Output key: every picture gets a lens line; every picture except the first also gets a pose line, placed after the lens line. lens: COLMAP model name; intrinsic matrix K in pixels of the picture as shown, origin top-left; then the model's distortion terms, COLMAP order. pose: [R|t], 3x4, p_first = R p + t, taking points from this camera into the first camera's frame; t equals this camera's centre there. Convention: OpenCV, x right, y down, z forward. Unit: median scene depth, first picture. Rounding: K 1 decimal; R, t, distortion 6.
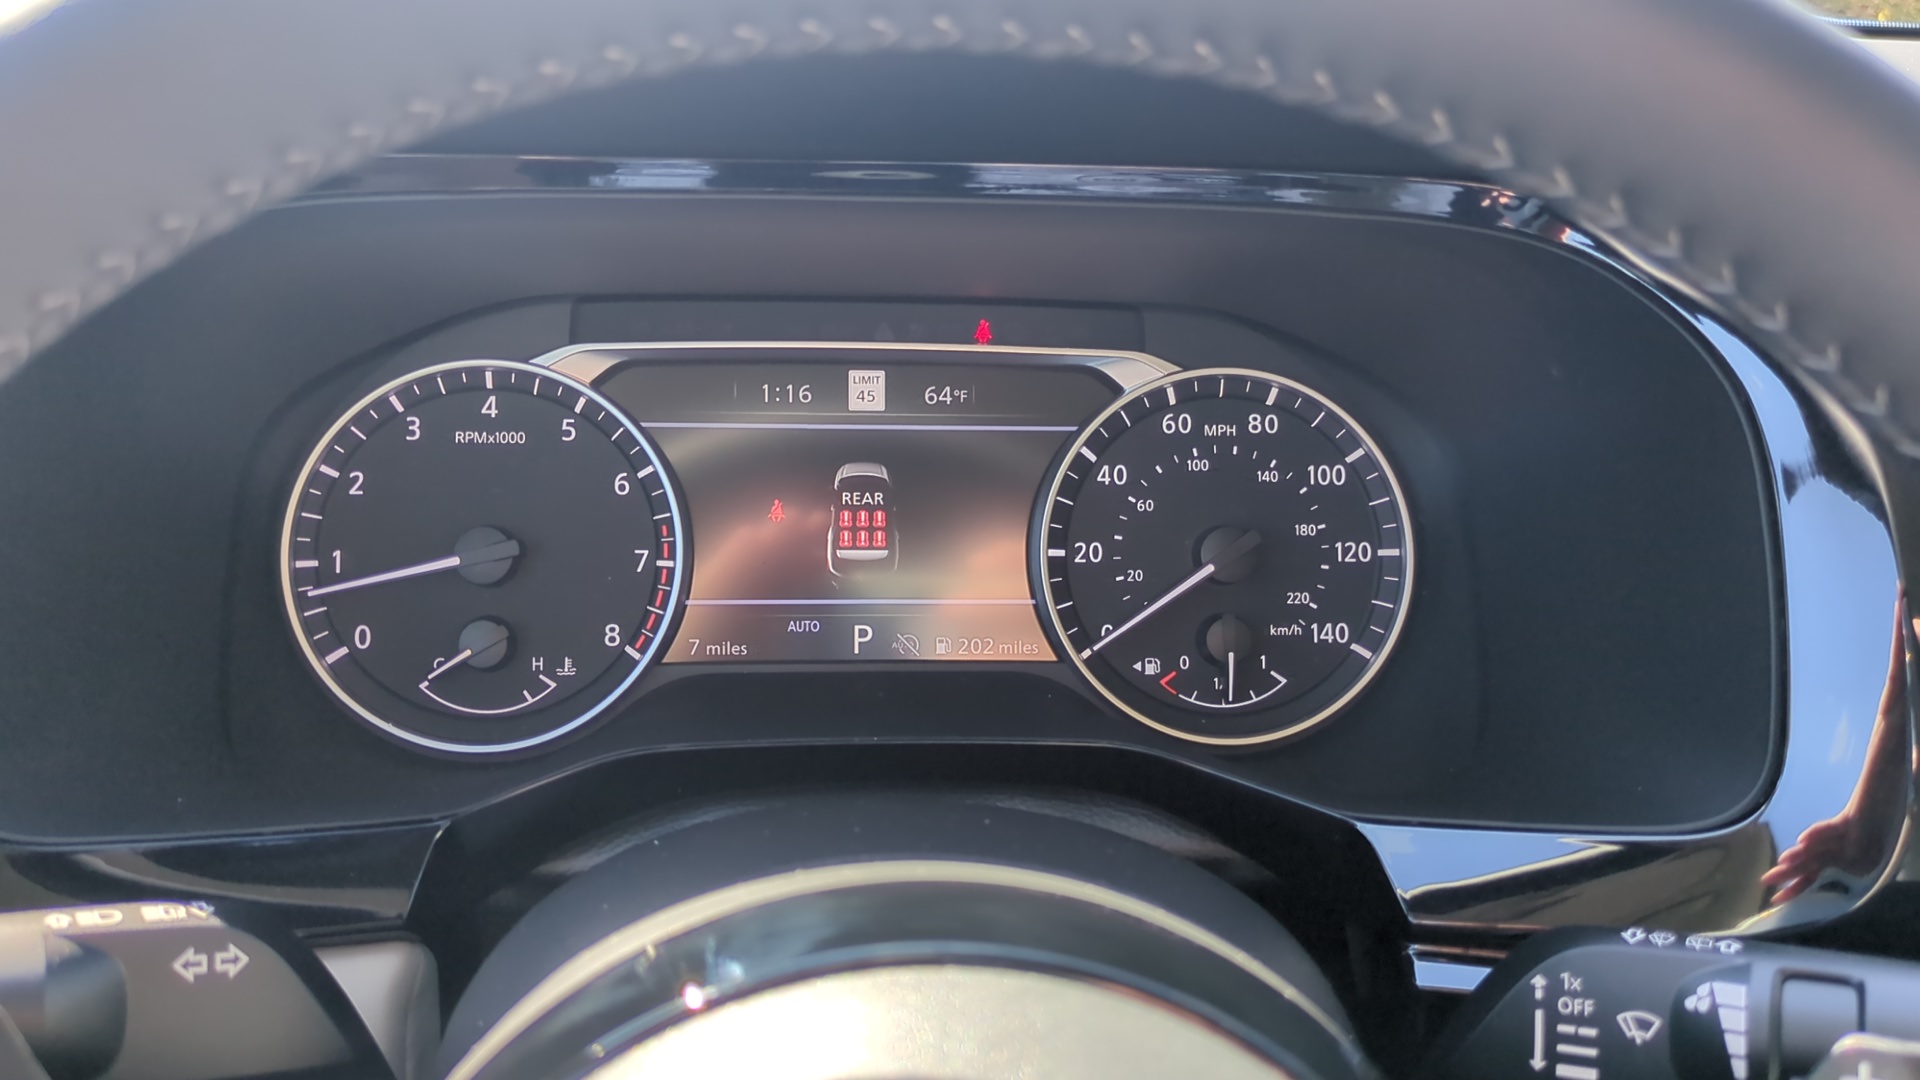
lens RADIAL K [[1549.2, 0, 960.8], [0, 1549.2, 540.1], [0, 0, 1]] dist [0.017954, -0.003170]
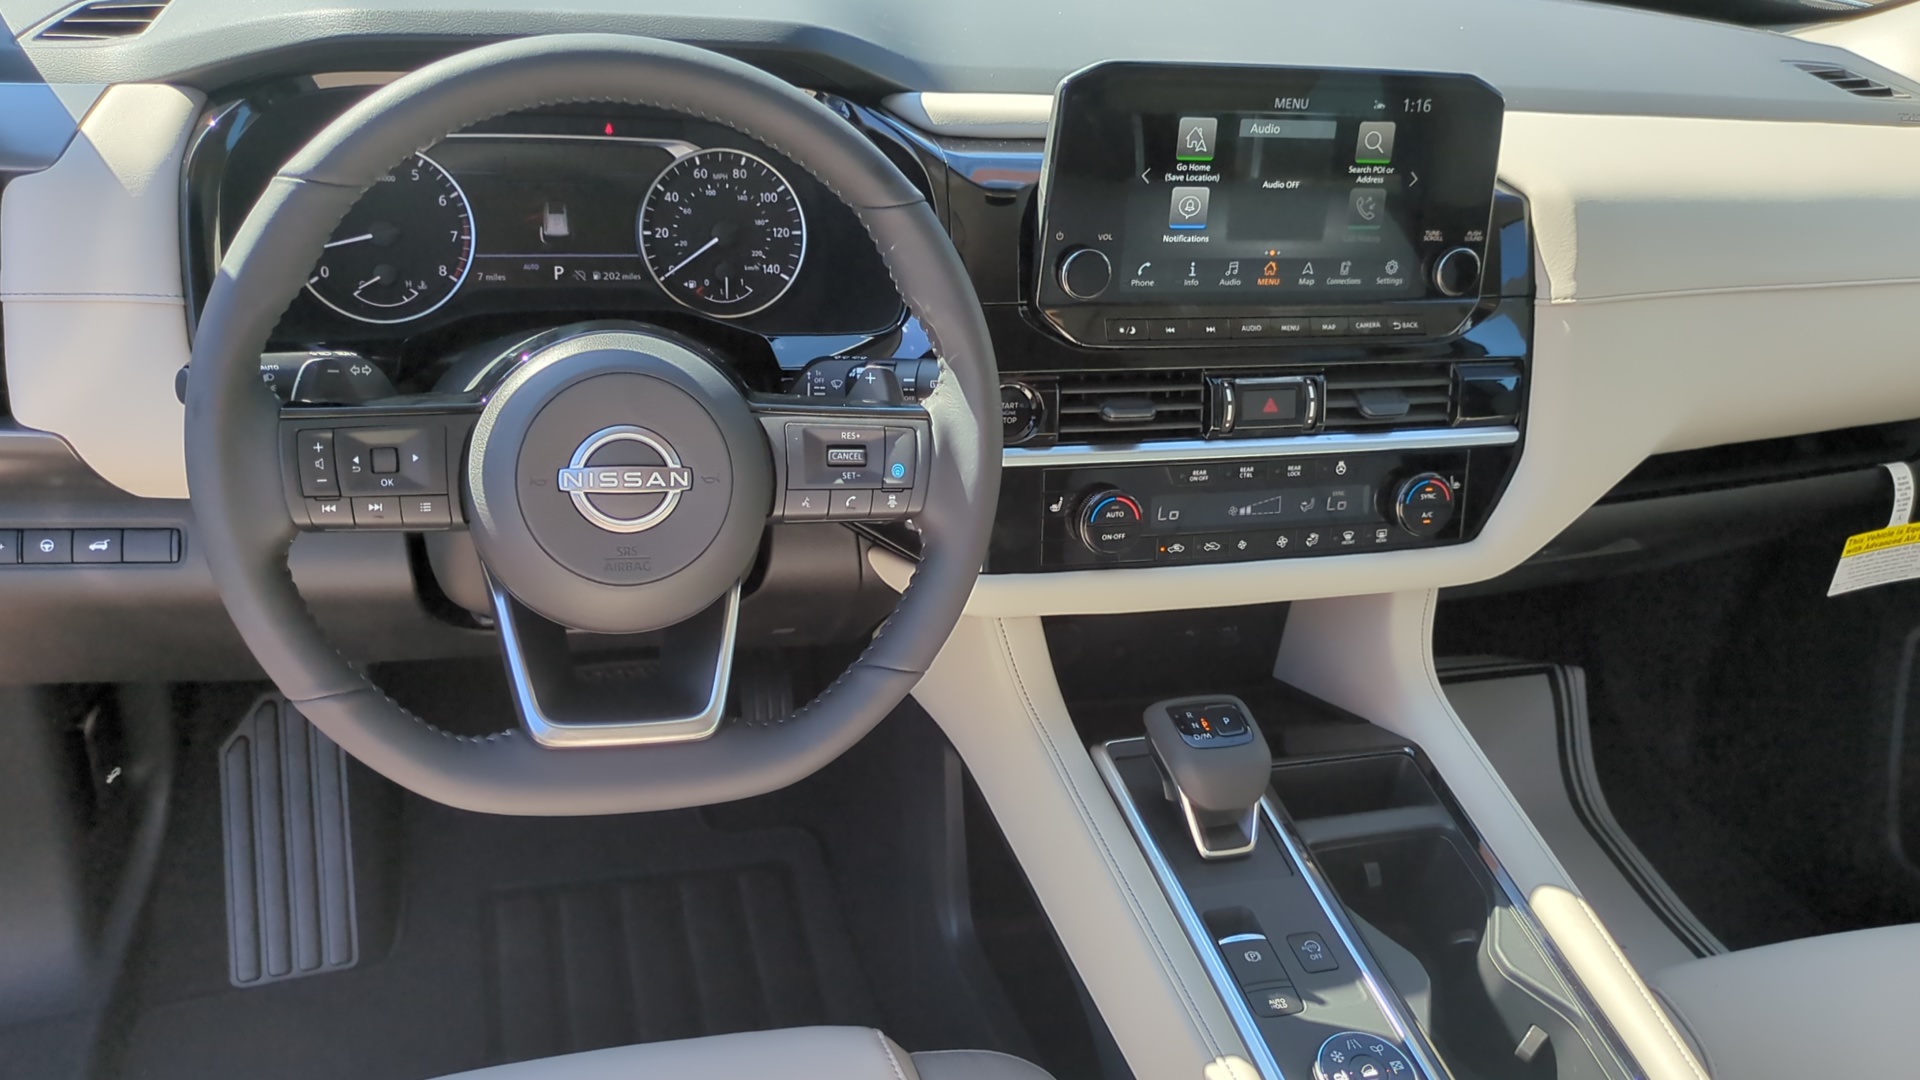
lens RADIAL K [[1750.4, 0, 968.5], [0, 1750.4, 547.0], [0, 0, 1]] dist [0.016108, 0.007884]
pose [[0.973939, -0.040669, 0.223135, -0.068510], [0.000110, 0.983878, 0.178841, 0.002220], [-0.226810, -0.174156, 0.958241, -1.591478]]
